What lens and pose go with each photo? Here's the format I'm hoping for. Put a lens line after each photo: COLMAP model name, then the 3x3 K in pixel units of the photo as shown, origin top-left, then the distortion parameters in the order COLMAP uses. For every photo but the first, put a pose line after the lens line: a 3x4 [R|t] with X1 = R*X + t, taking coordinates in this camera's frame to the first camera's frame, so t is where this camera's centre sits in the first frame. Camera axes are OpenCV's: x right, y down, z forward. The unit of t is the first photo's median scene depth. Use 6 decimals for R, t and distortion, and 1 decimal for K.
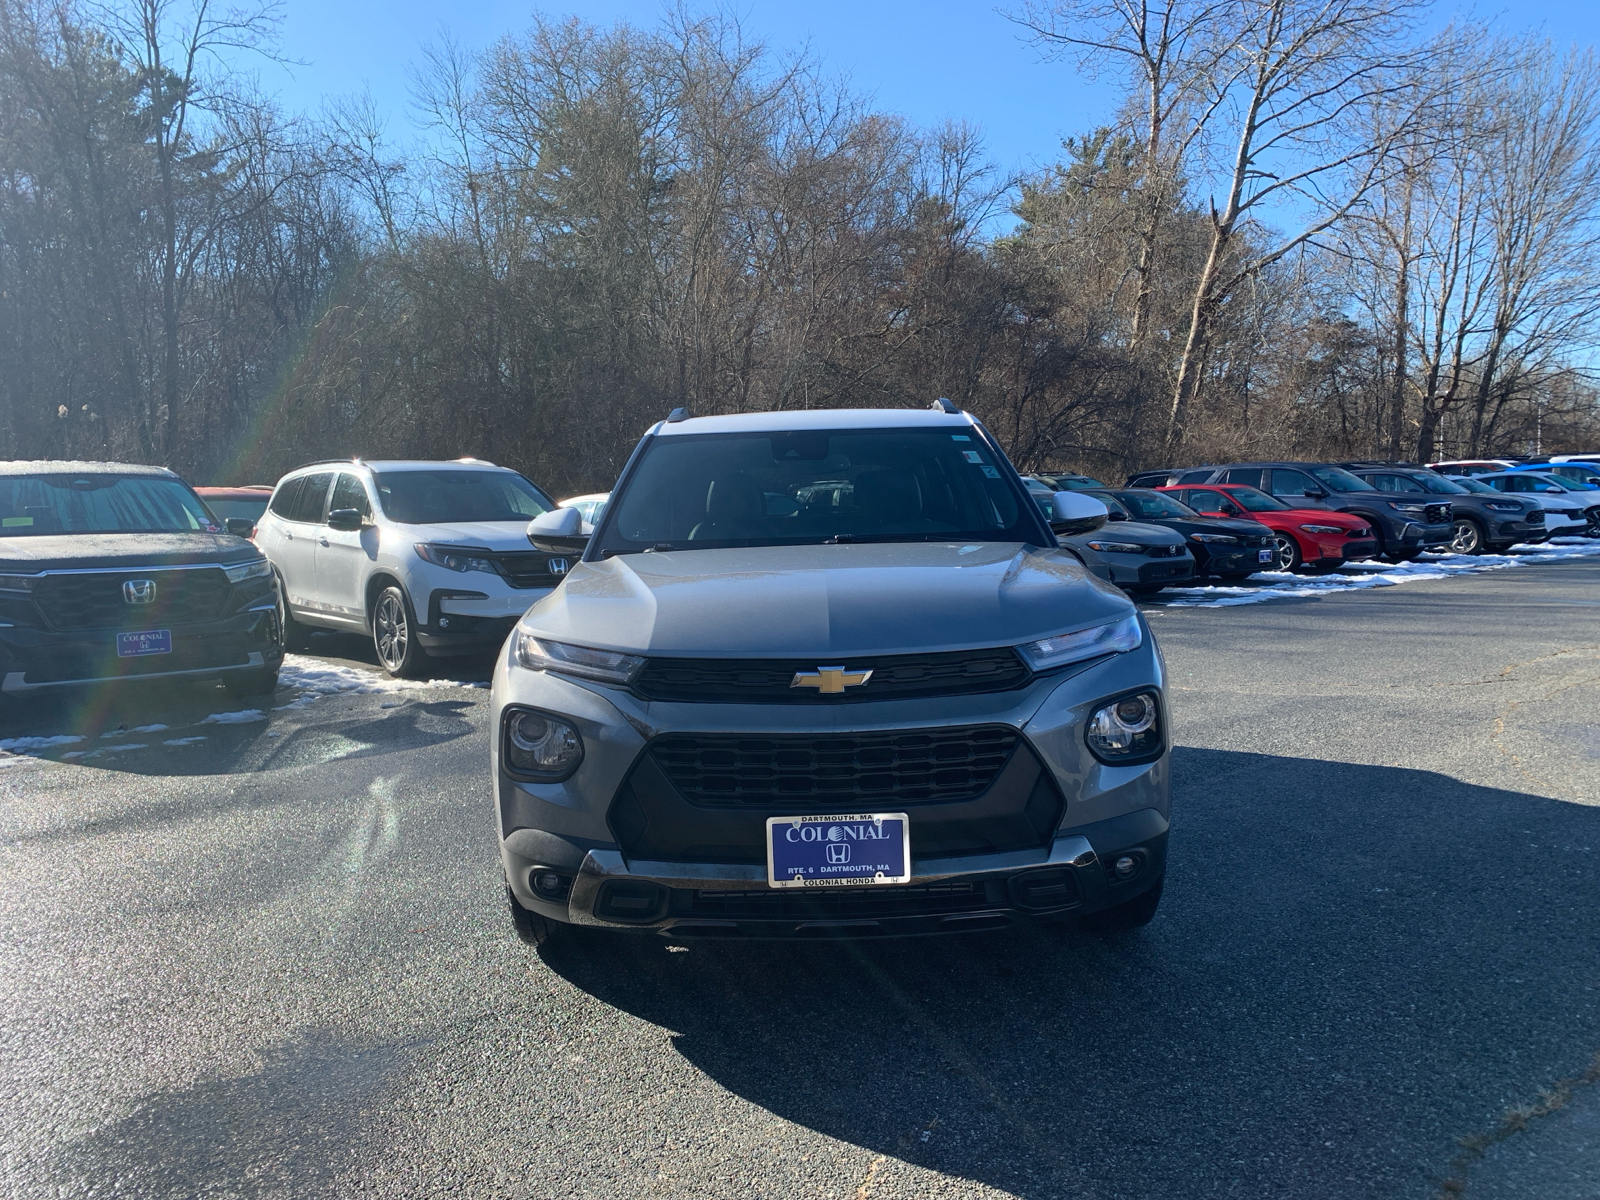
lens RADIAL K [[1207.9, 0, 789.3], [0, 1207.9, 610.5], [0, 0, 1]] dist [0.036976, -0.027337]
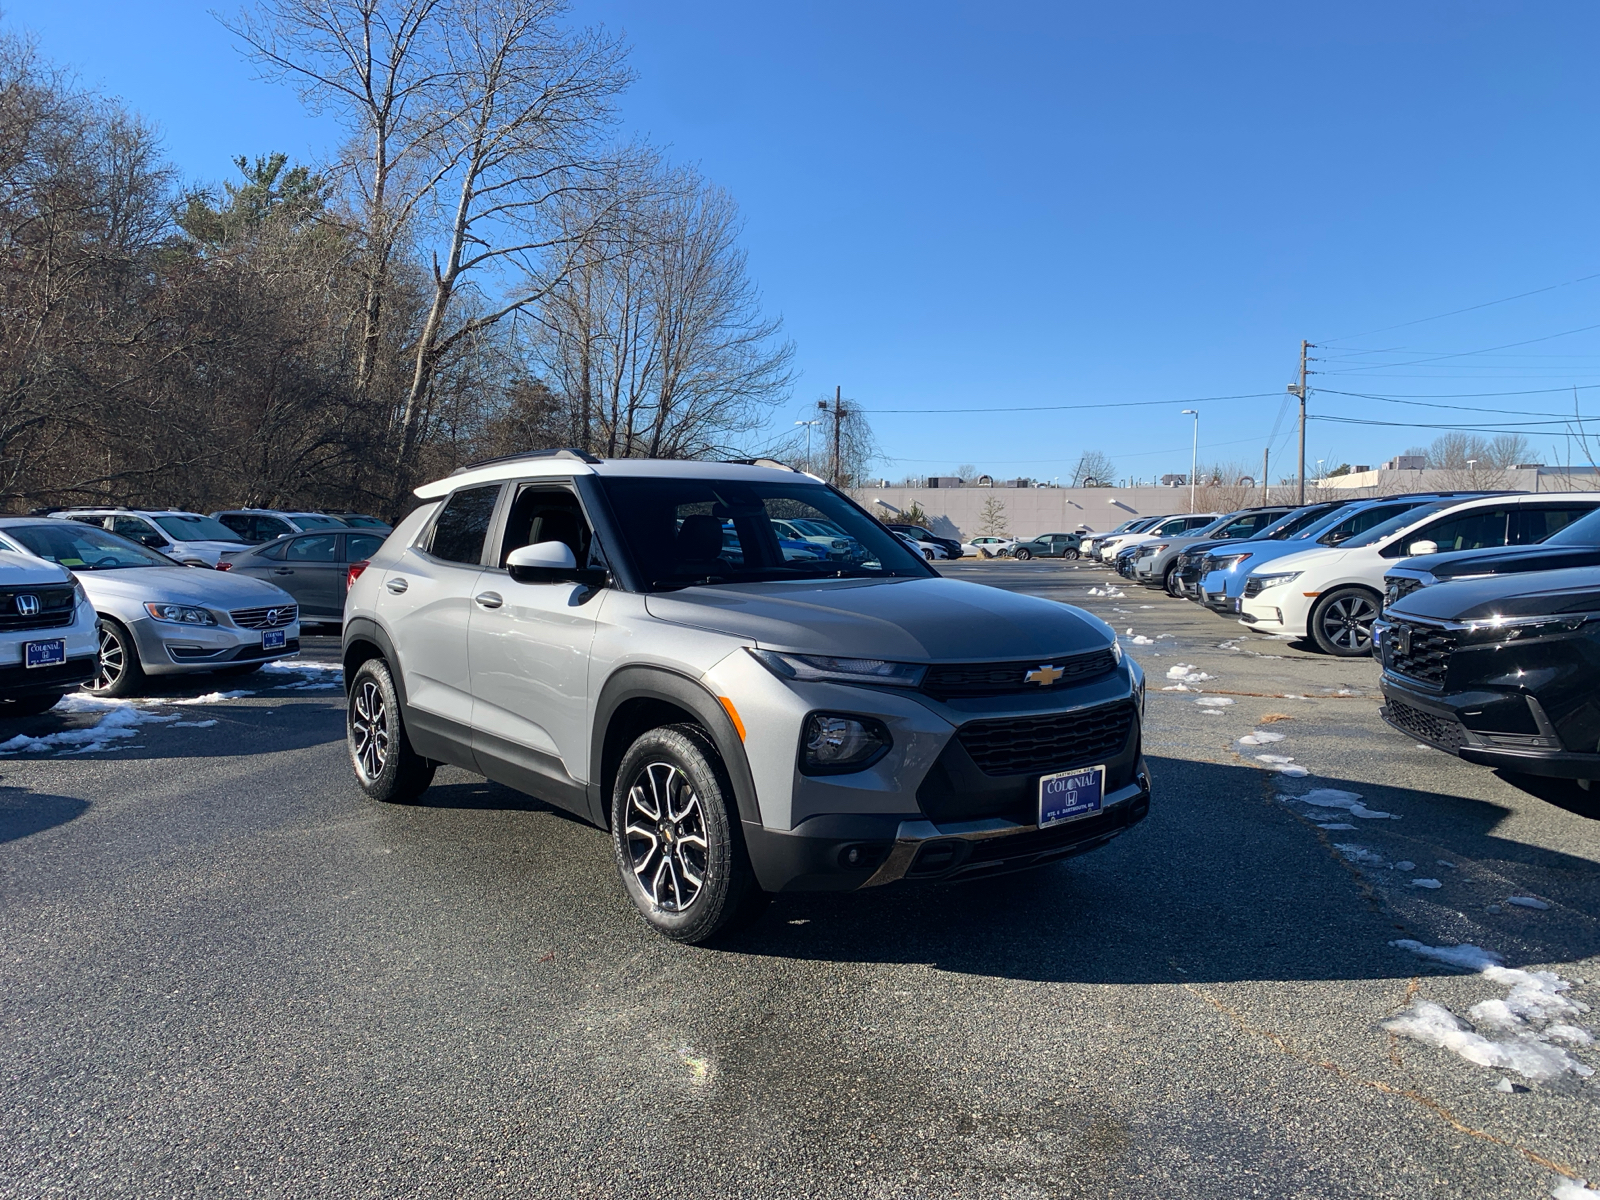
lens RADIAL K [[1207.9, 0, 804.1], [0, 1207.9, 606.3], [0, 0, 1]] dist [0.036976, -0.027337]
pose [[0.783848, -0.003675, 0.620942, -0.488554], [0.027975, 0.999176, -0.029401, 0.005568], [-0.620323, 0.040417, 0.783305, 0.041129]]
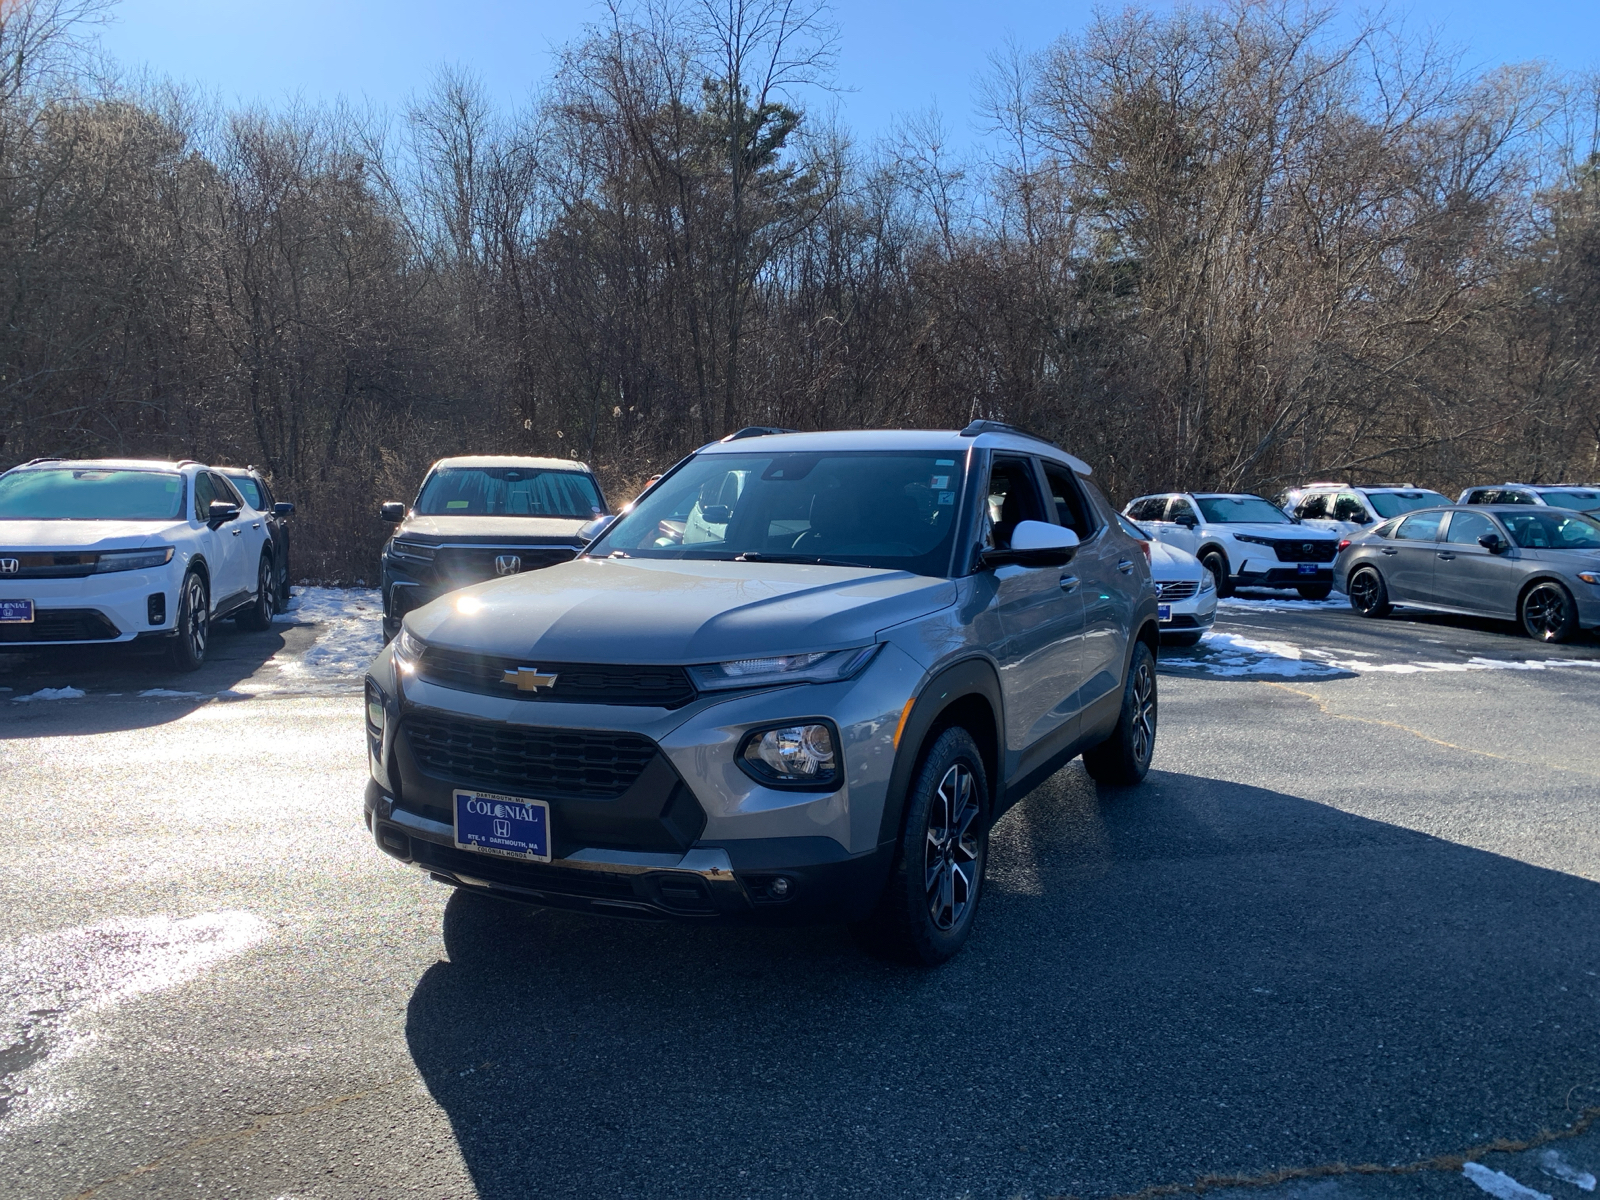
lens RADIAL K [[1207.9, 0, 797.2], [0, 1207.9, 608.8], [0, 0, 1]] dist [0.036976, -0.027337]
pose [[0.894598, 0.076079, -0.440349, 0.362435], [-0.074306, 0.997008, 0.021295, -0.025216], [0.440651, 0.013670, 0.897574, 0.035534]]
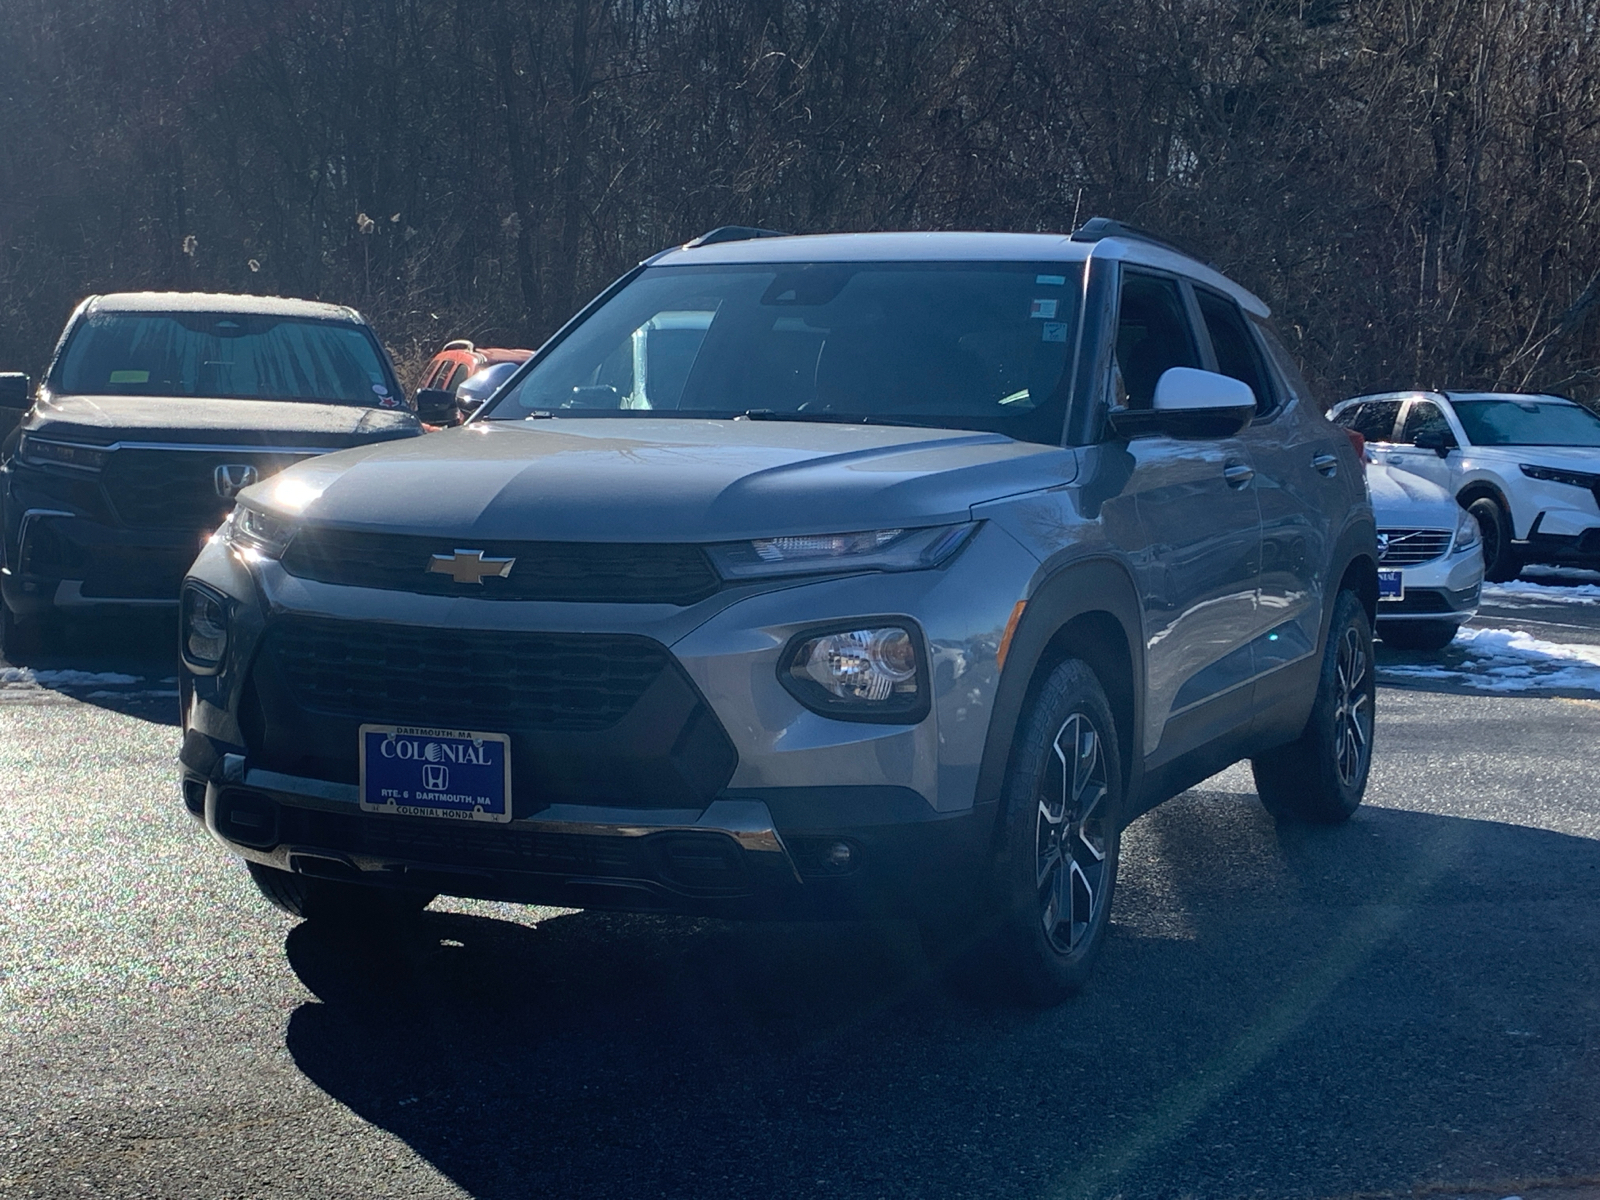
lens RADIAL K [[2399.4, 0, 806.9], [0, 2399.4, 583.7], [0, 0, 1]] dist [0.075281, 0.000000]
pose [[0.916434, 0.074992, -0.393095, 0.406209], [-0.082809, 0.996561, -0.002936, 0.026003], [0.391523, 0.035242, 0.919493, -0.173631]]
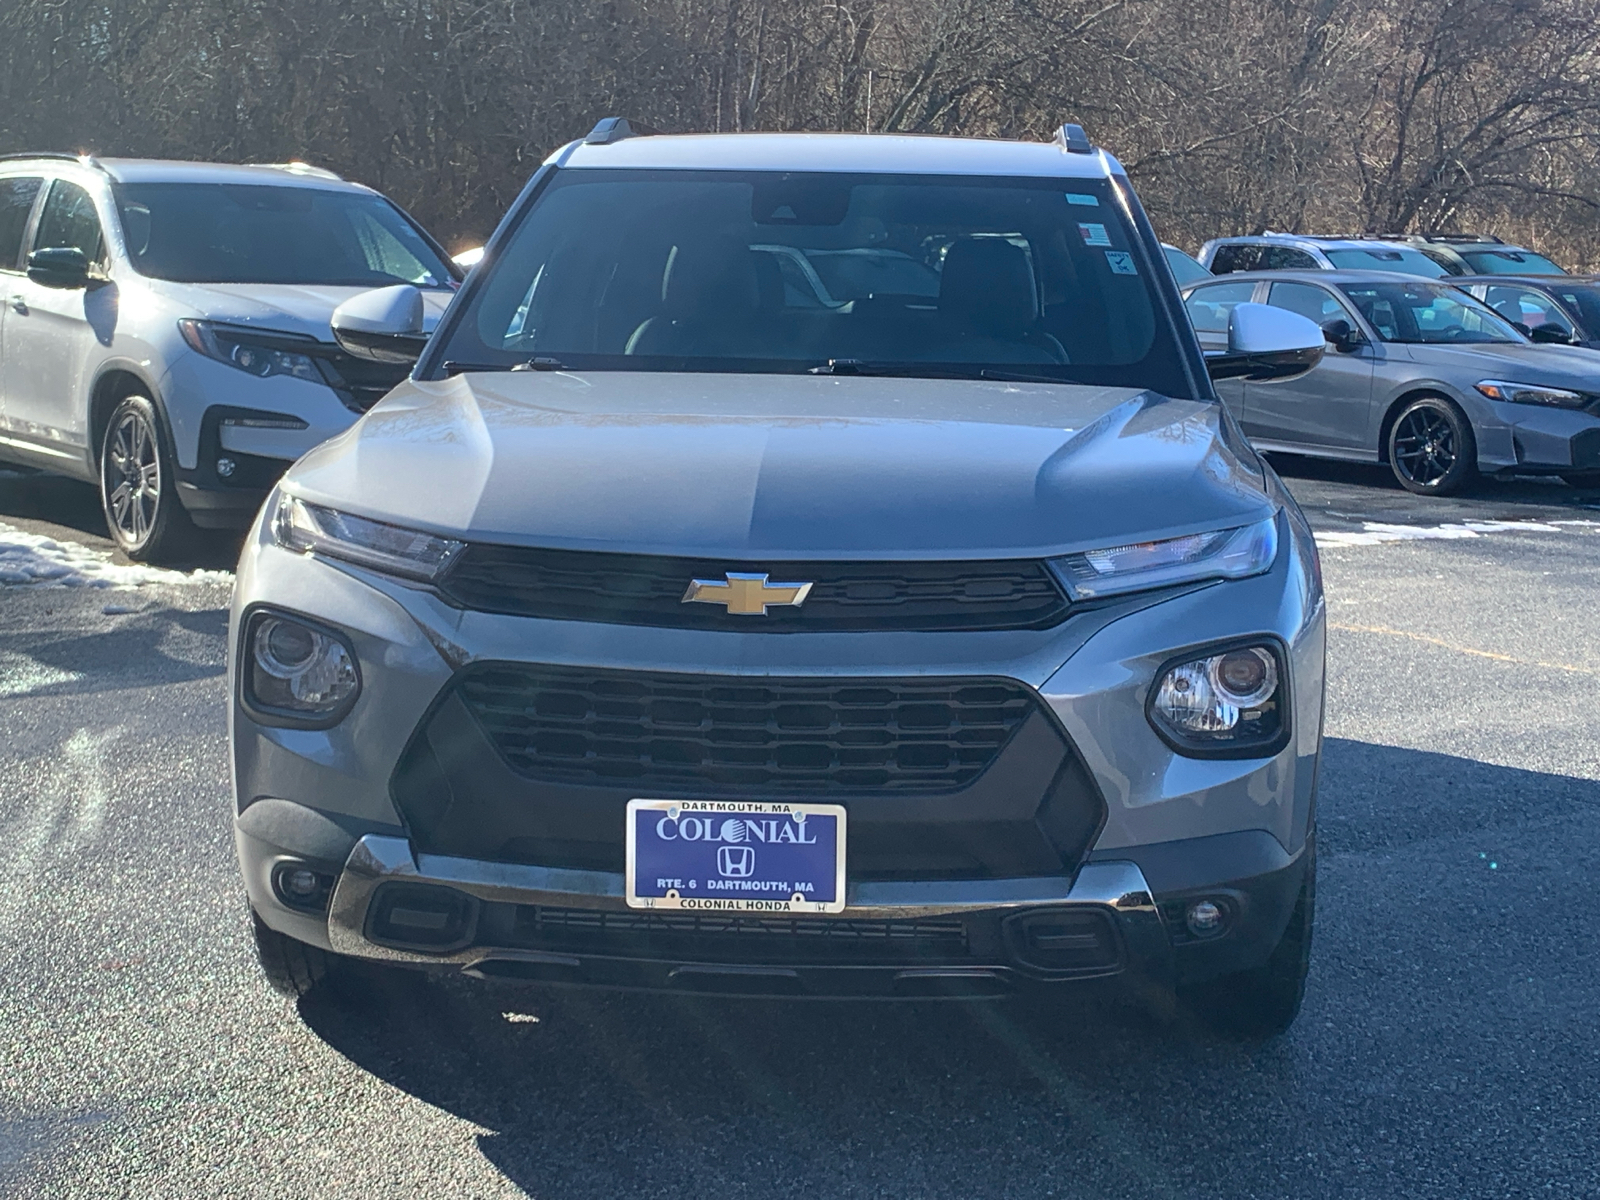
lens RADIAL K [[2399.4, 0, 810.2], [0, 2399.4, 600.0], [0, 0, 1]] dist [0.075281, 0.000000]
pose [[0.996799, 0.059732, -0.053134, 0.064058], [-0.056959, 0.997008, 0.052257, -0.003428], [0.056097, -0.049064, 0.997219, -0.123175]]
